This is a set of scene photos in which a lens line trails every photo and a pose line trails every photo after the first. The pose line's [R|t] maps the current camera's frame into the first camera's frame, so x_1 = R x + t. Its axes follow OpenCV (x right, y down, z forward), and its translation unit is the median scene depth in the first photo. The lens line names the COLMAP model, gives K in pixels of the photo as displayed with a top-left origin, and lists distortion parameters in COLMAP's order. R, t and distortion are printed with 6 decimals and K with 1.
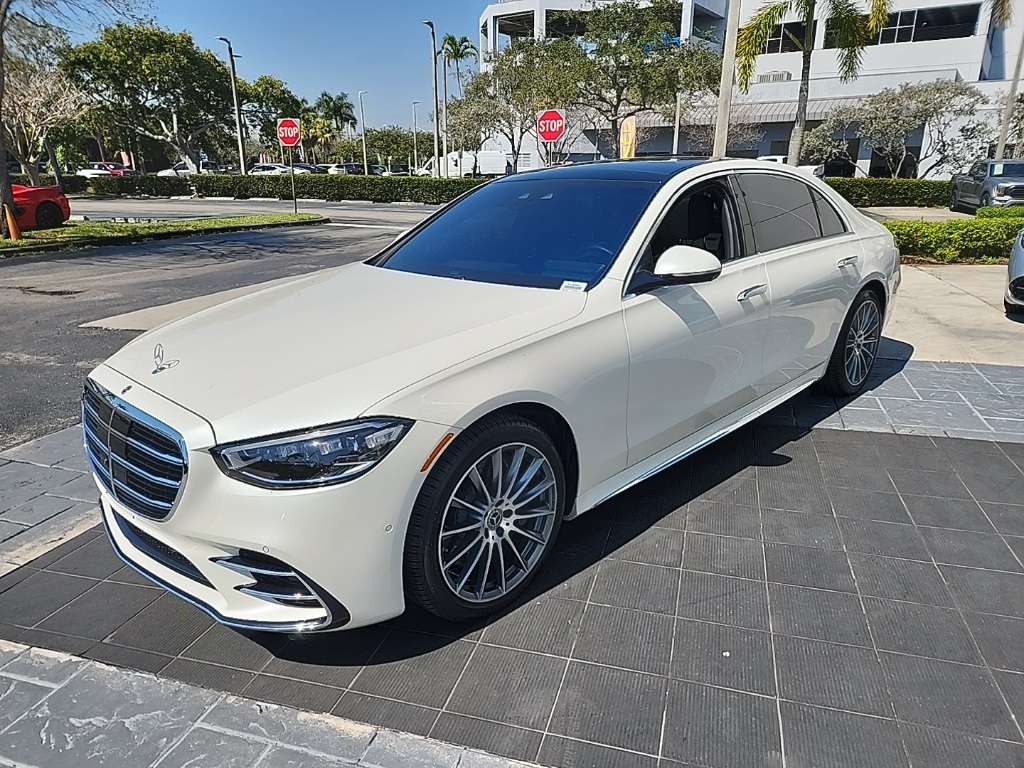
lens RADIAL K [[682.5, 0, 515.8], [0, 682.5, 380.4], [0, 0, 1]] dist [0.076635, -0.065743]
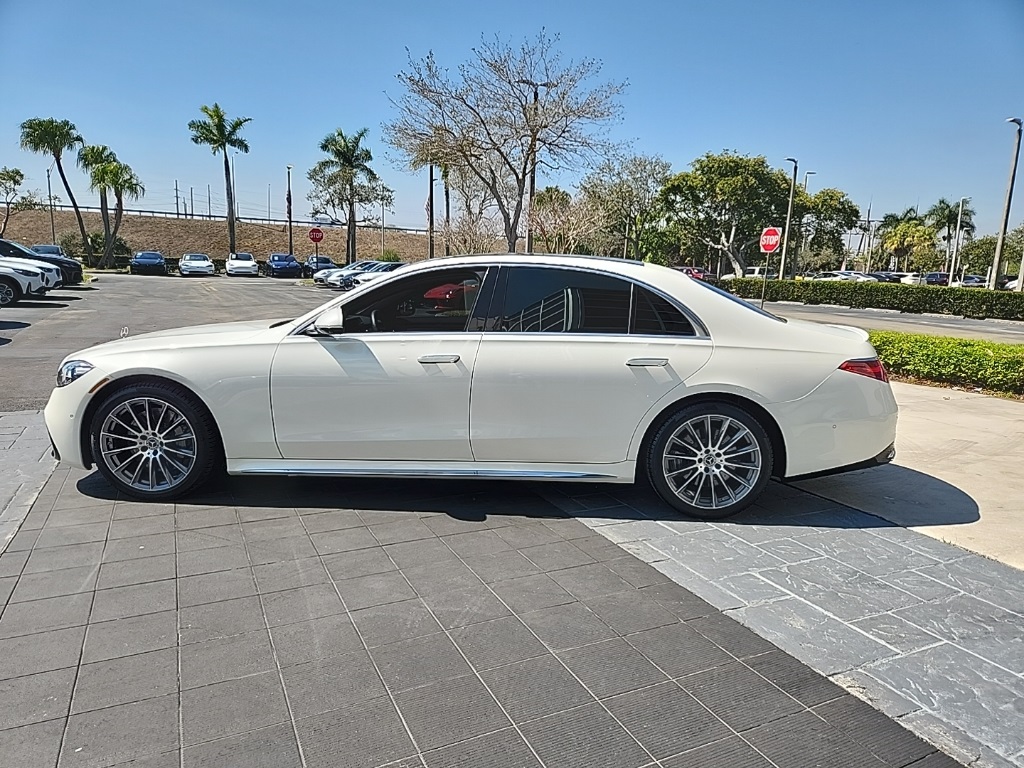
lens RADIAL K [[679.3, 0, 517.7], [0, 679.3, 378.8], [0, 0, 1]] dist [0.080681, -0.068723]
pose [[0.685598, 0.146725, -0.713041, 0.140293], [-0.250220, 0.967297, -0.041546, -0.008549], [0.683626, 0.206901, 0.699890, 0.030149]]
